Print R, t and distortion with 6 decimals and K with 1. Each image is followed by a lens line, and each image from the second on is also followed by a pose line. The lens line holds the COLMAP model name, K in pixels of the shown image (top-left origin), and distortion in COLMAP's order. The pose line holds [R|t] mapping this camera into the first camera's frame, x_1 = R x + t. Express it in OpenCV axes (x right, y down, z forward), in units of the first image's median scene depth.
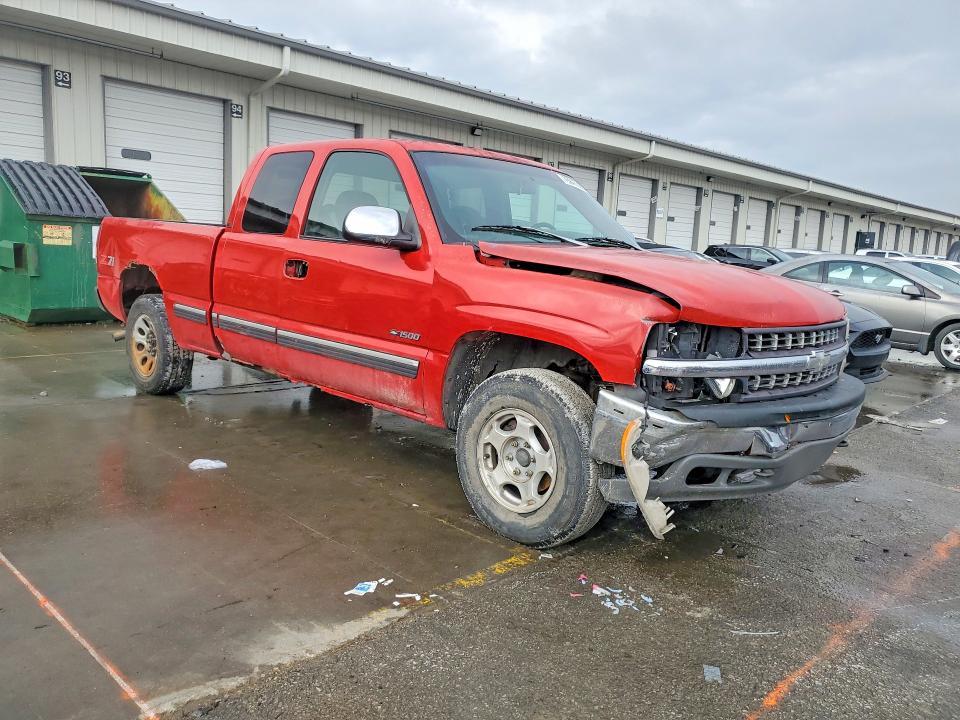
lens RADIAL K [[781.2, 0, 480.0], [0, 781.2, 360.0], [0, 0, 1]] dist [0.014487, 0.004160]
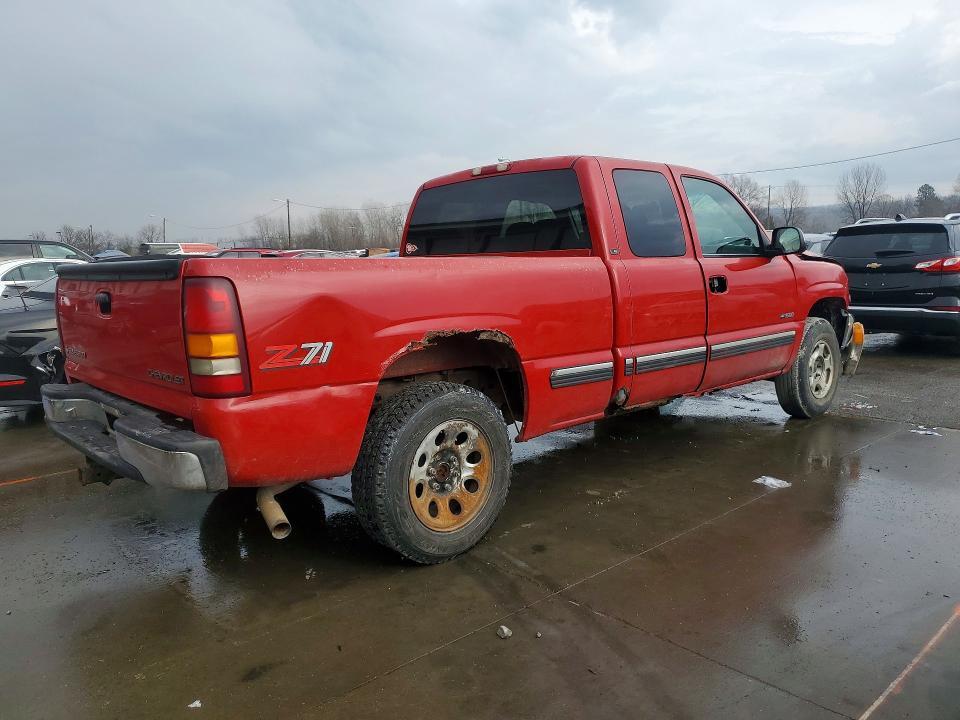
lens RADIAL K [[781.2, 0, 480.0], [0, 781.2, 360.0], [0, 0, 1]] dist [0.014487, 0.004160]
pose [[0.073664, -0.190750, 0.978871, -1.130678], [0.195233, 0.965304, 0.173414, -0.225860], [-0.977986, 0.178334, 0.108349, 1.072719]]
